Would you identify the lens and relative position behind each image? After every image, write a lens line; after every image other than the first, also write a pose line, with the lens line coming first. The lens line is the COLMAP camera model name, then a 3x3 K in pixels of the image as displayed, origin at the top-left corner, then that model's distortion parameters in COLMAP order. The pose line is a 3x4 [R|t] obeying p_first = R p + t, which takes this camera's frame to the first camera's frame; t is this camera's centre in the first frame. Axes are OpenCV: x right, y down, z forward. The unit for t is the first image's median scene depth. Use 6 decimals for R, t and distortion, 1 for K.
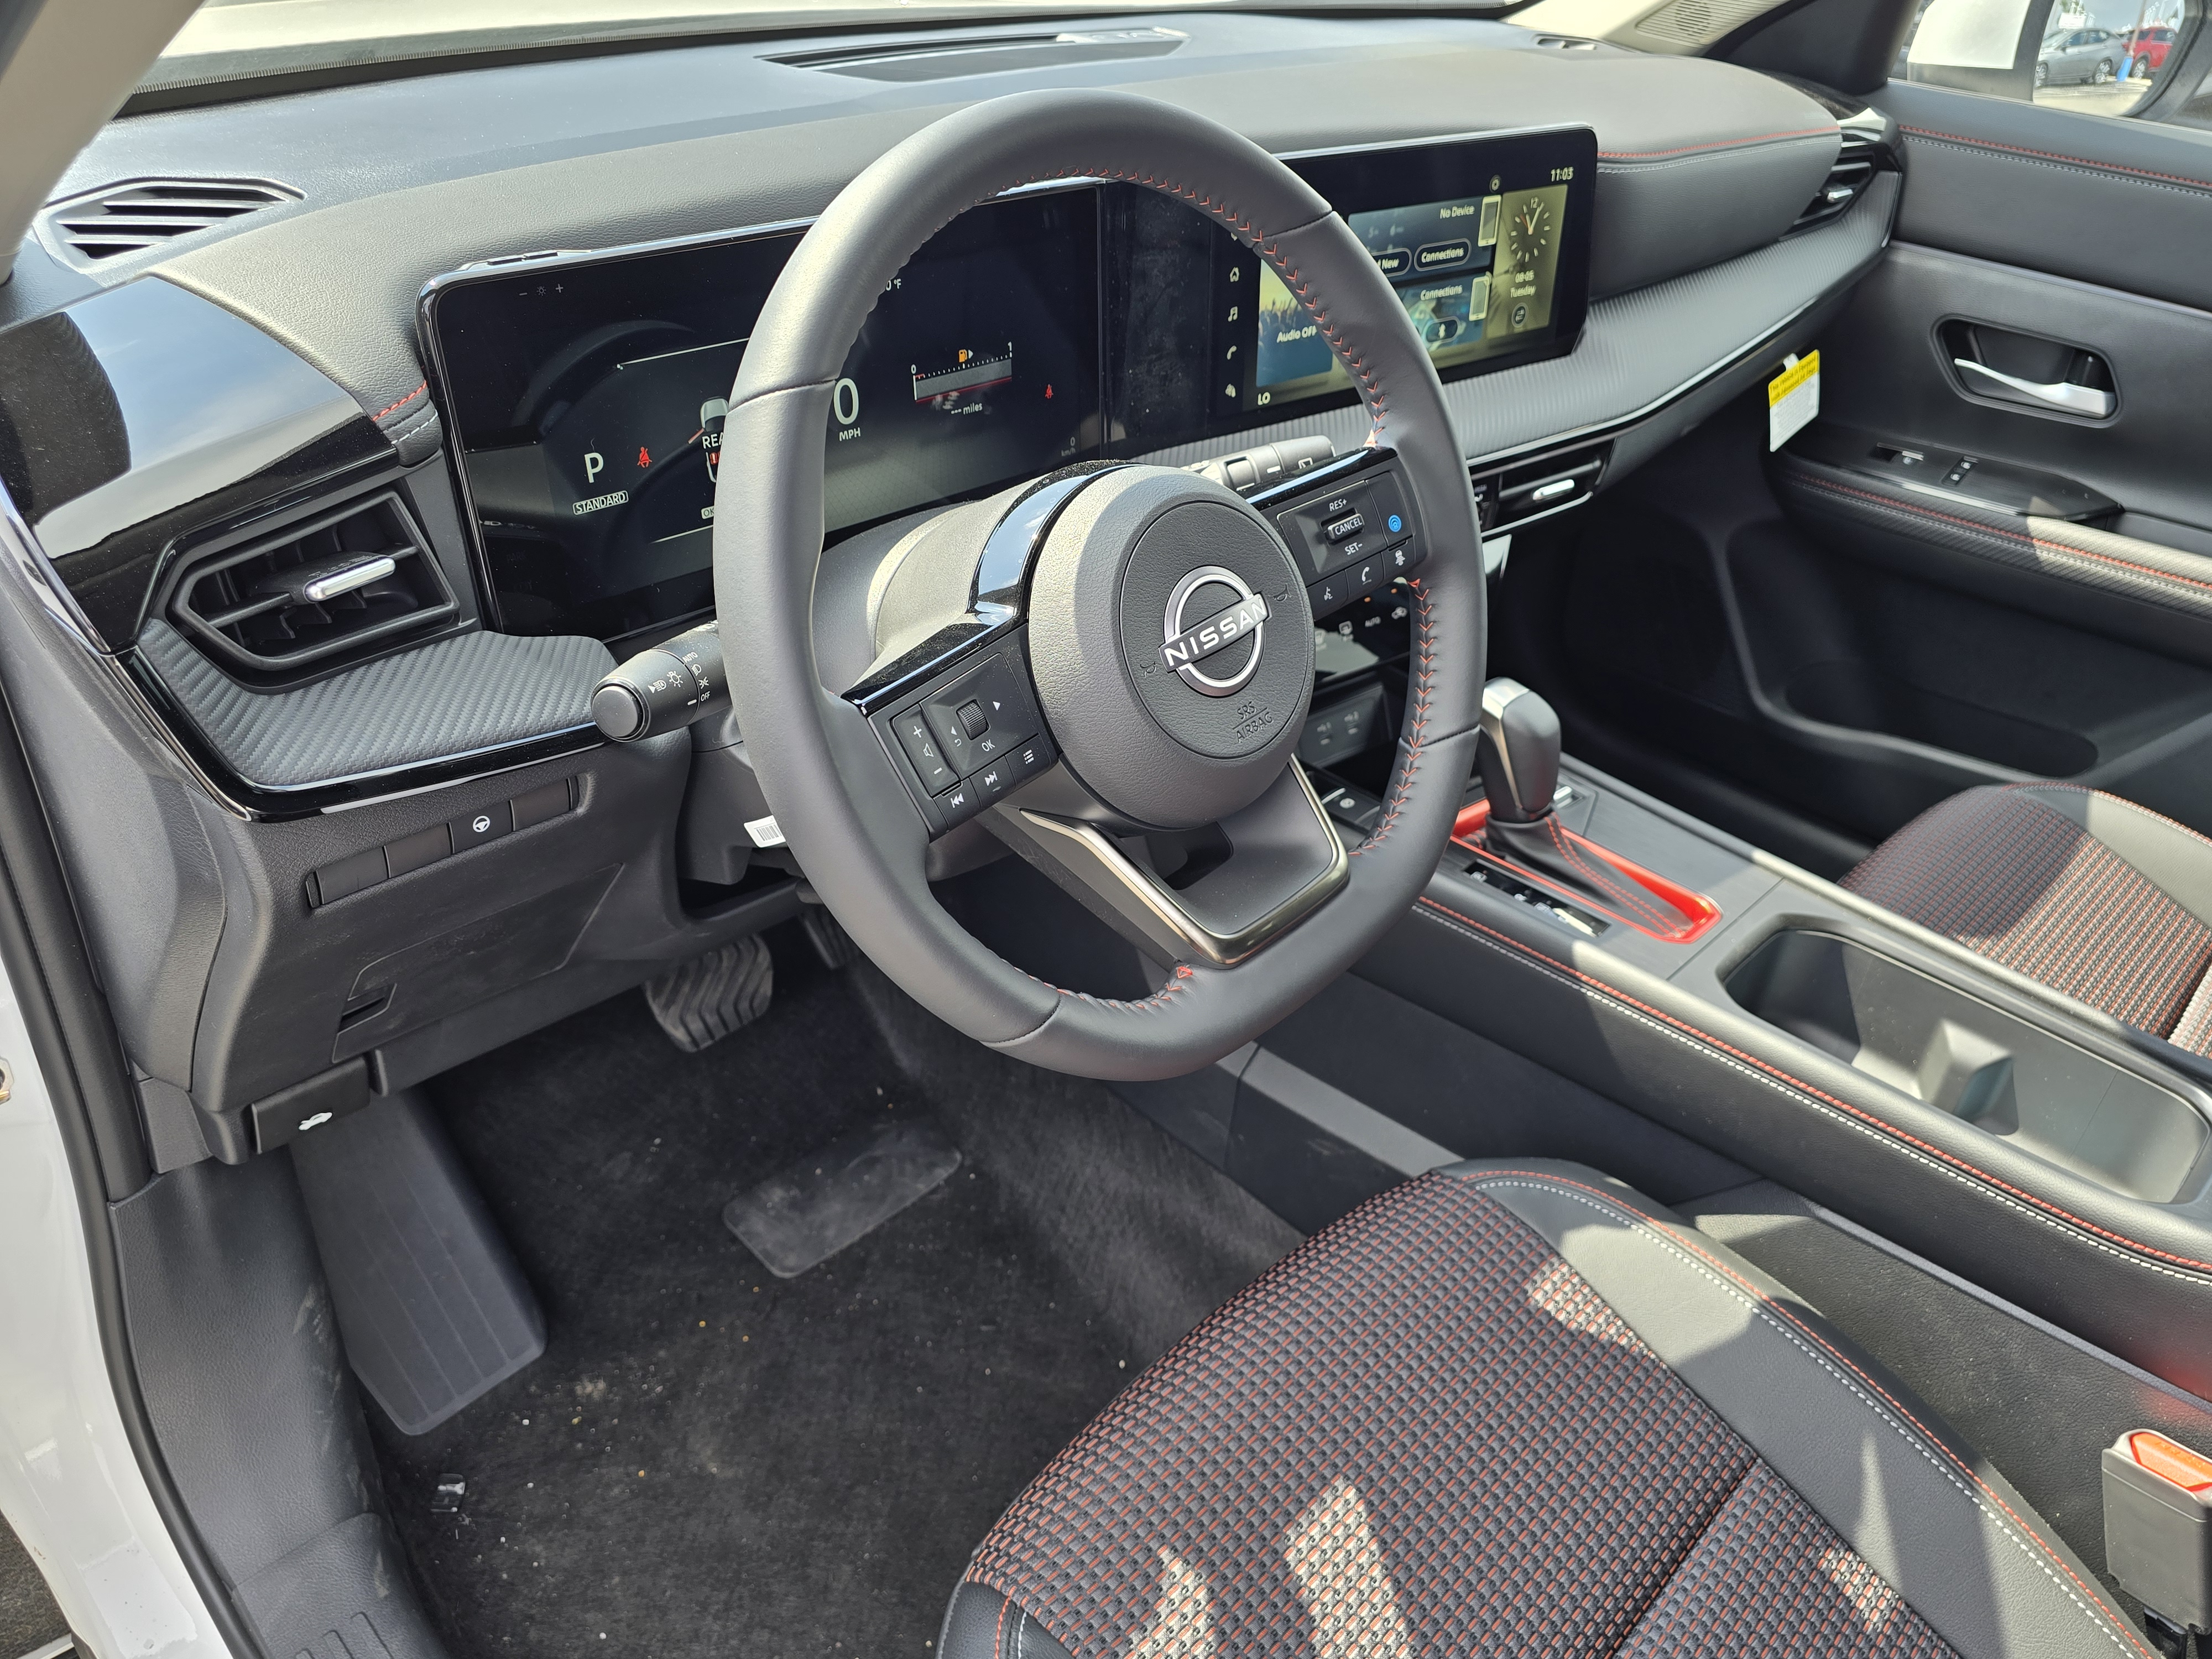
lens RADIAL K [[1579.5, 0, 1116.9], [0, 1579.5, 842.3], [0, 0, 1]] dist [0.022122, -0.005090]
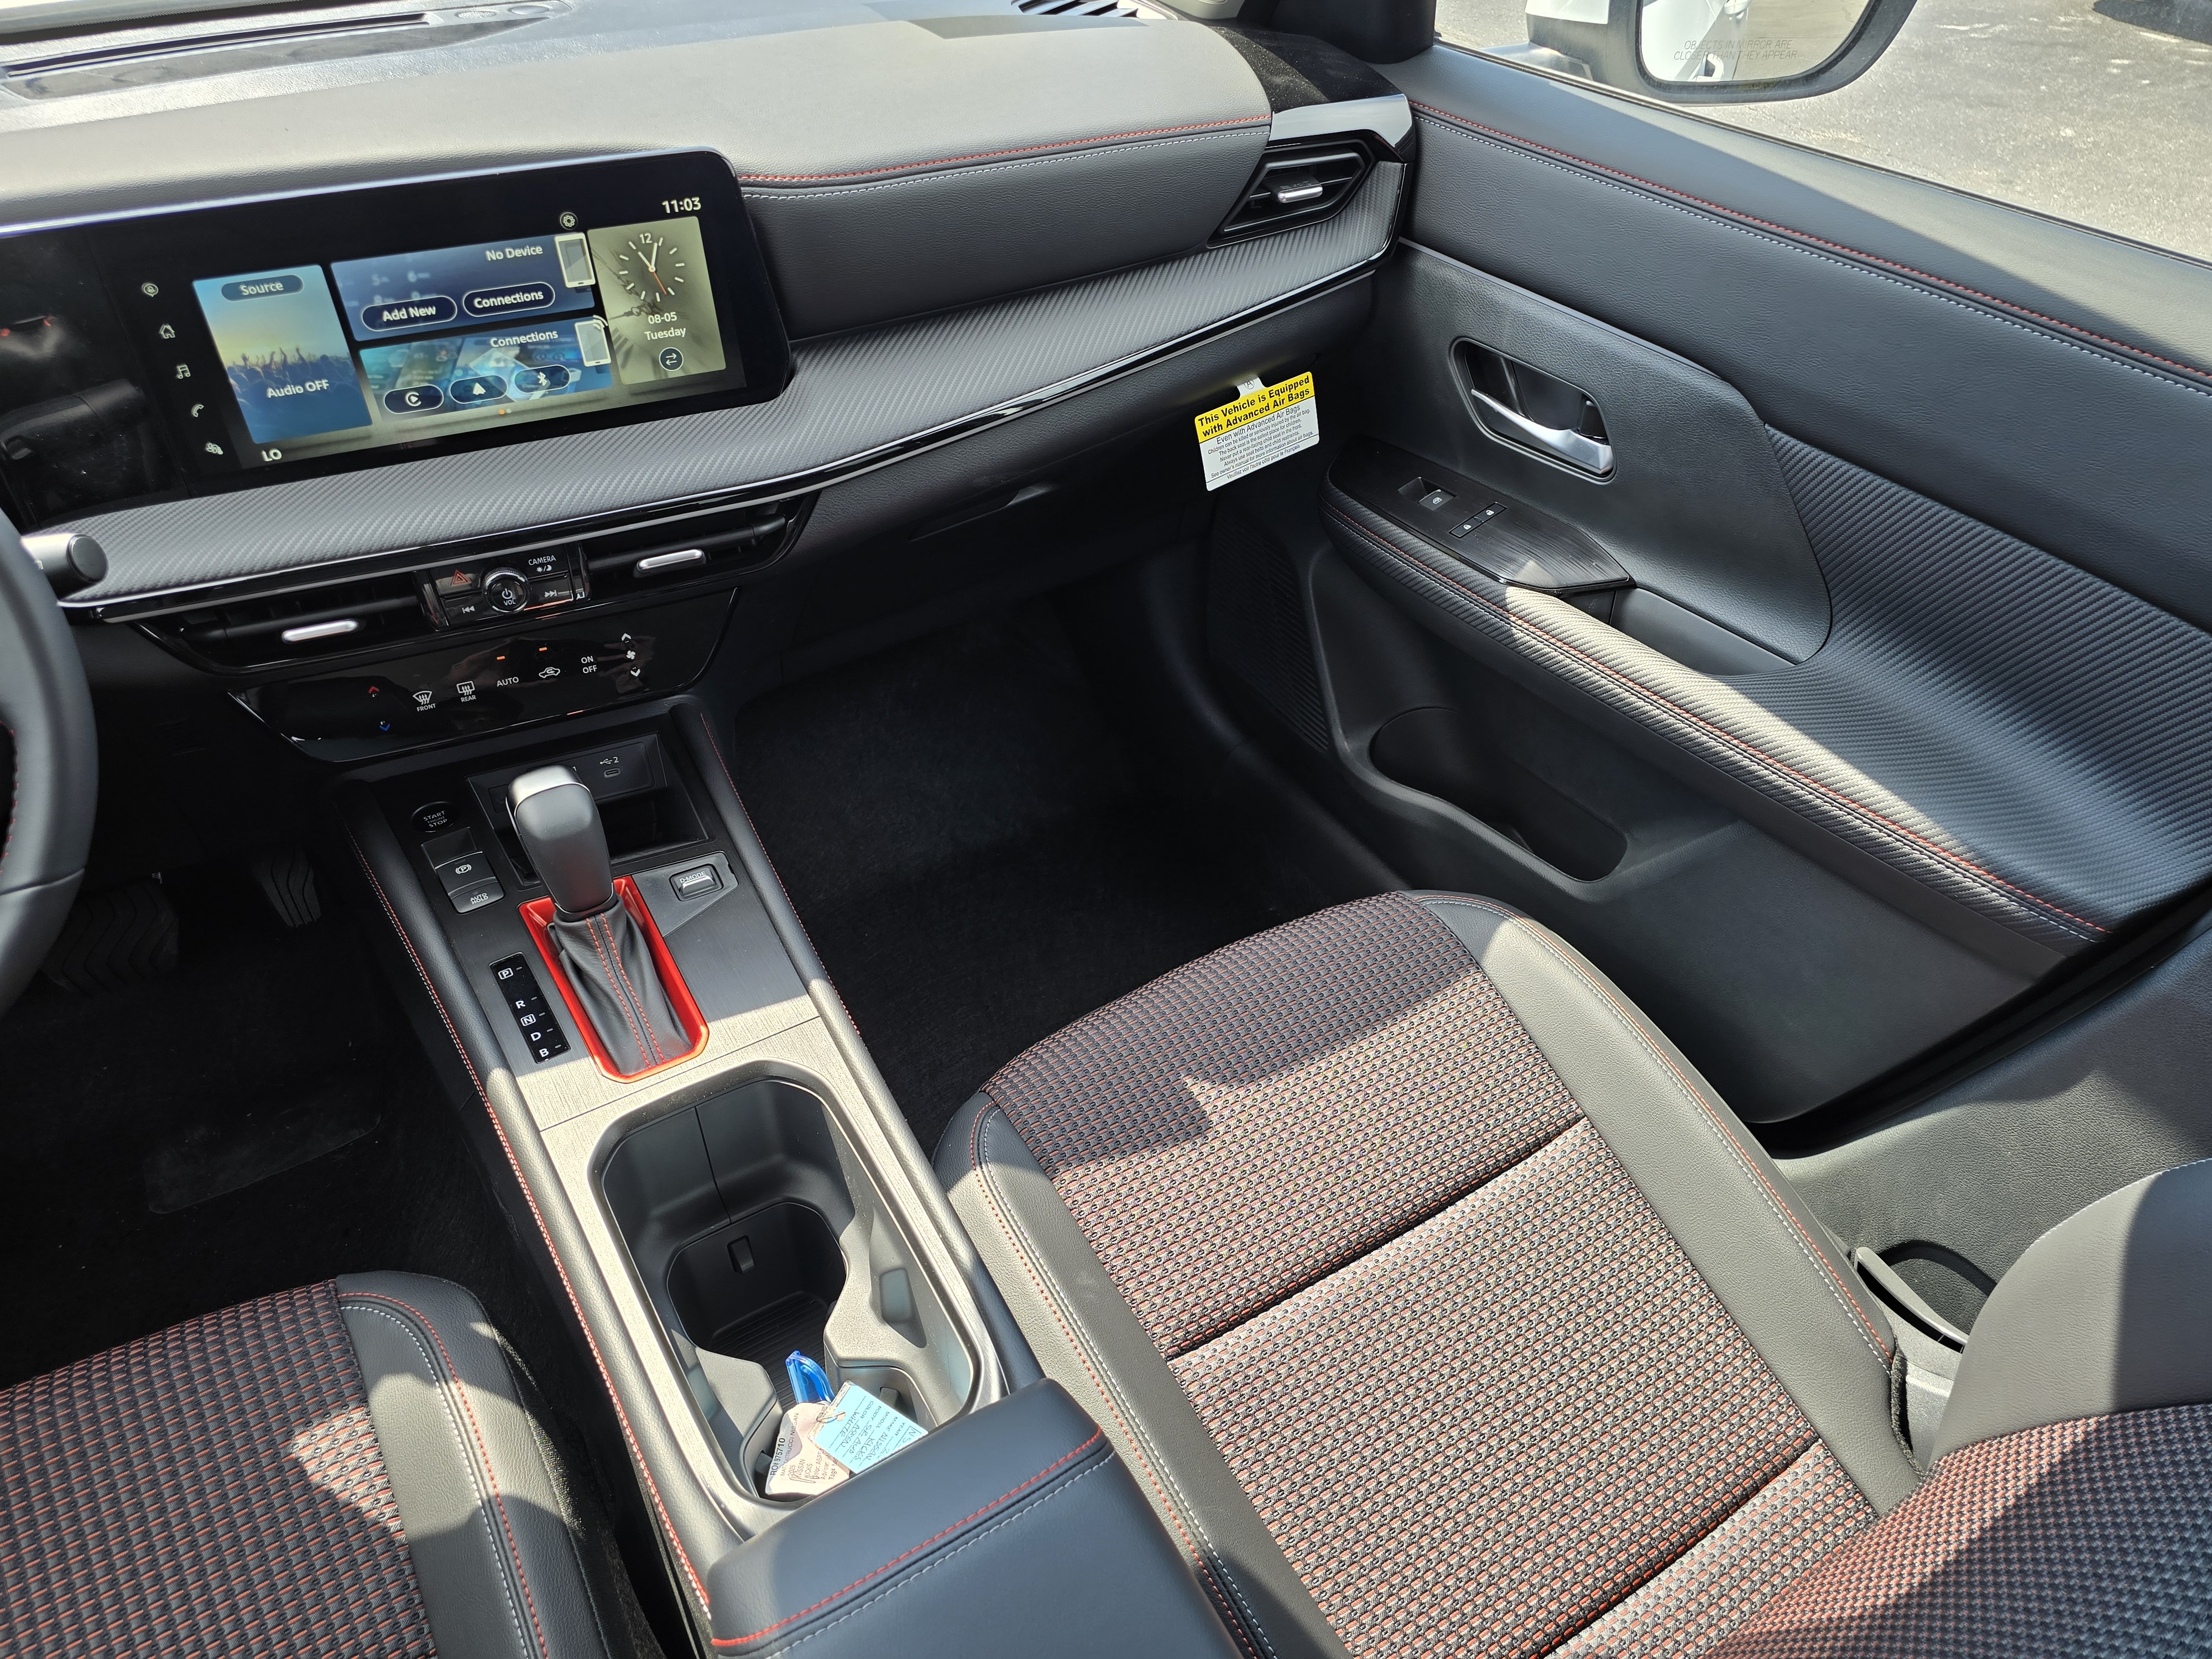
lens RADIAL K [[1493.1, 0, 1120.6], [0, 1493.1, 826.8], [0, 0, 1]] dist [0.049210, -0.055959]
pose [[0.968172, 0.112881, -0.223384, 0.763127], [-0.091820, 0.990481, 0.102553, -0.187858], [0.232833, -0.078778, 0.969321, 0.213059]]
